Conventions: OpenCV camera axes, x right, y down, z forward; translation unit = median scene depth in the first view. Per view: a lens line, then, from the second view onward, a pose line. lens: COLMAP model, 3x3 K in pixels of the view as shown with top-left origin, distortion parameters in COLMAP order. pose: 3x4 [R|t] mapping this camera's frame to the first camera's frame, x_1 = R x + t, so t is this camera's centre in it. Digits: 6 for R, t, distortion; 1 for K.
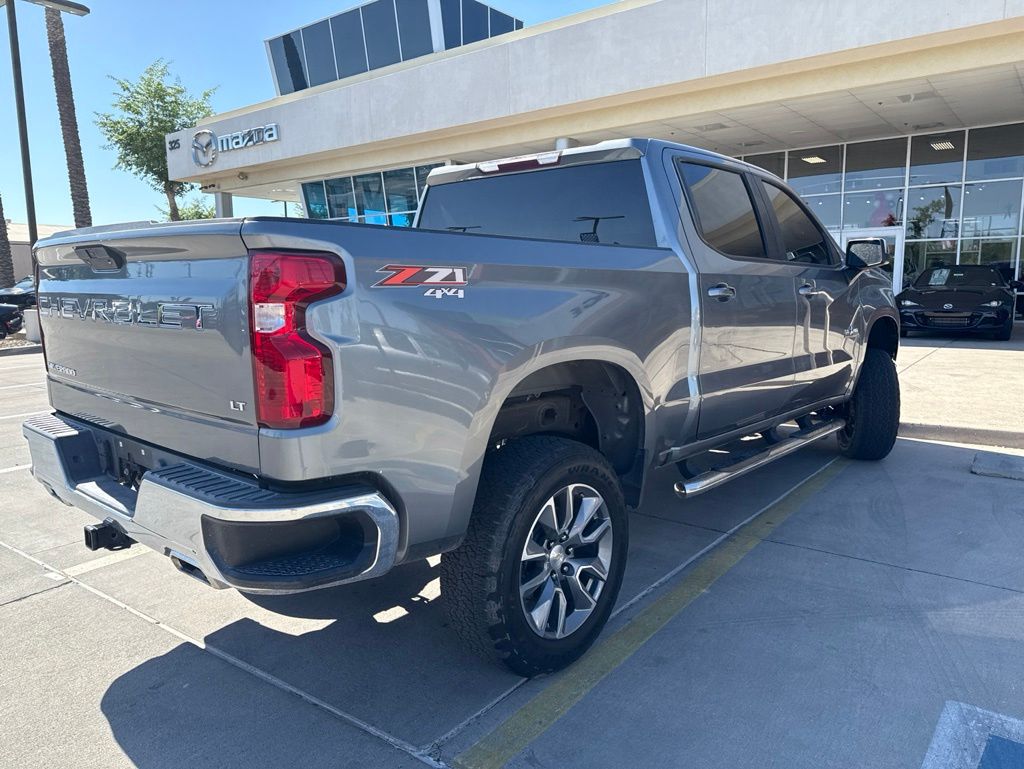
lens RADIAL K [[753.3, 0, 515.0], [0, 753.3, 371.3], [0, 0, 1]] dist [0.001639, -0.002556]
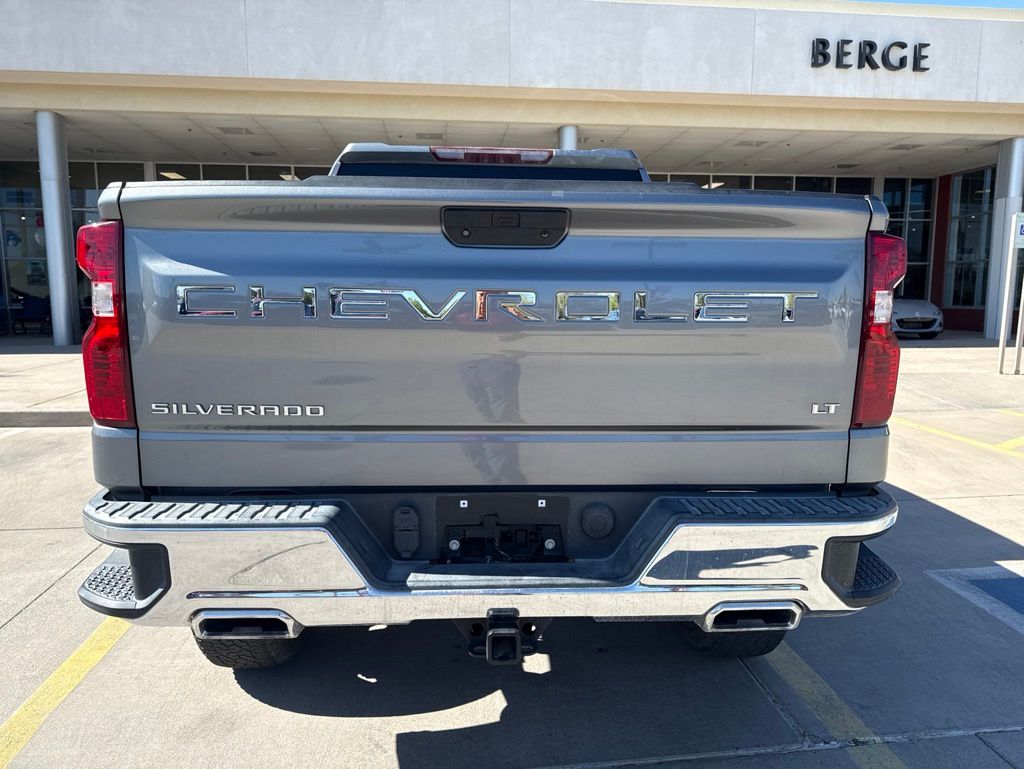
lens RADIAL K [[746.4, 0, 512.0], [0, 746.4, 384.5], [0, 0, 1]] dist [0.003803, -0.006019]
pose [[0.701832, -0.069407, 0.708953, -0.195071], [0.071292, 0.997089, 0.027040, -0.004981], [-0.708766, 0.031565, 0.704737, 0.102537]]
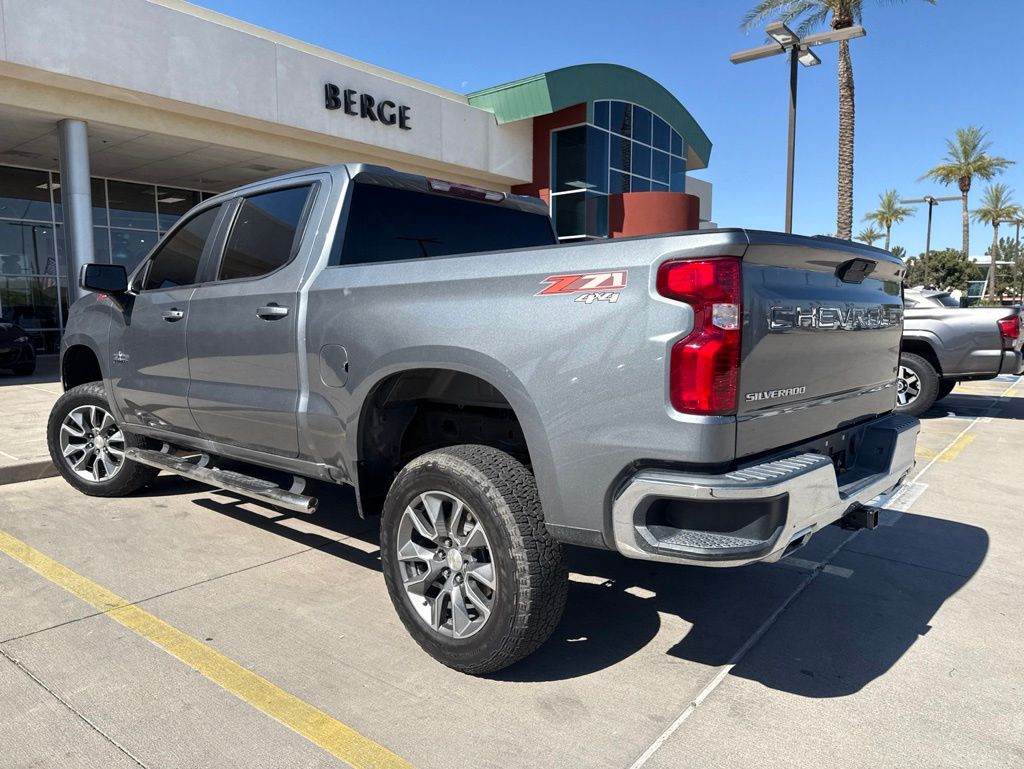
lens RADIAL K [[708.2, 0, 483.1], [0, 708.2, 390.1], [0, 0, 1]] dist [0.147014, -0.110203]
pose [[0.021295, -0.111763, 0.993507, -0.332947], [0.119920, 0.986843, 0.108443, -0.041990], [-0.992555, 0.116832, 0.034418, 0.299079]]
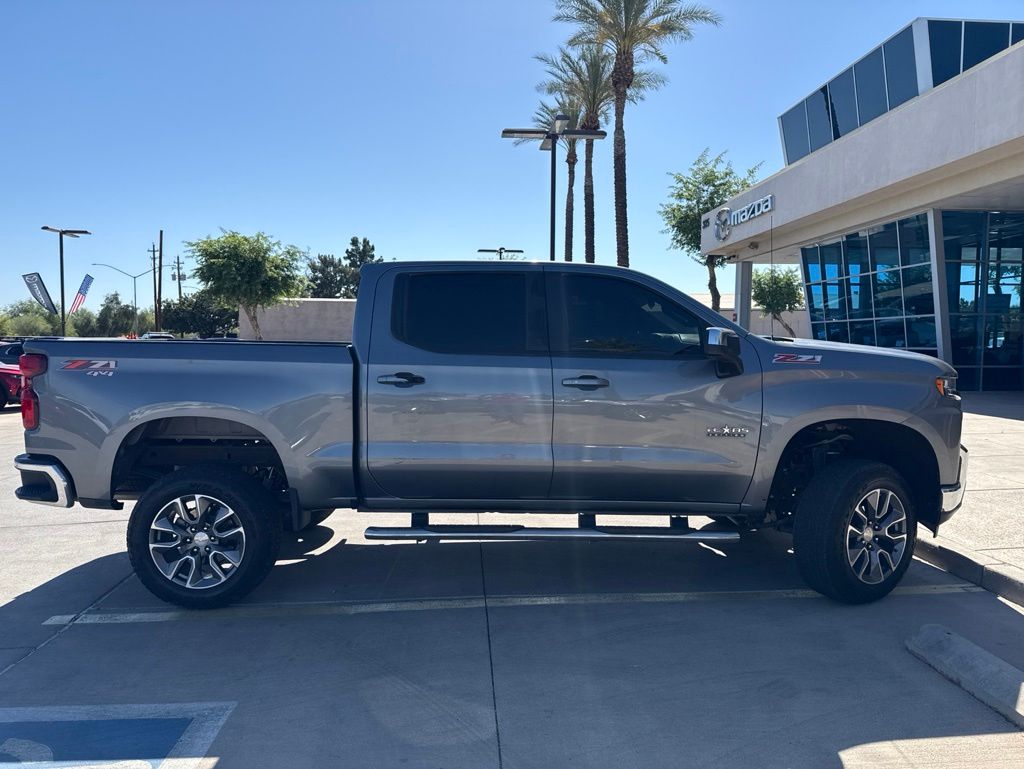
lens RADIAL K [[746.4, 0, 512.0], [0, 746.4, 384.5], [0, 0, 1]] dist [0.003803, -0.006019]
pose [[0.658231, 0.047594, -0.751310, 0.355115], [-0.089590, 0.995860, -0.015405, -0.024378], [0.747466, 0.077450, 0.659770, 0.090988]]
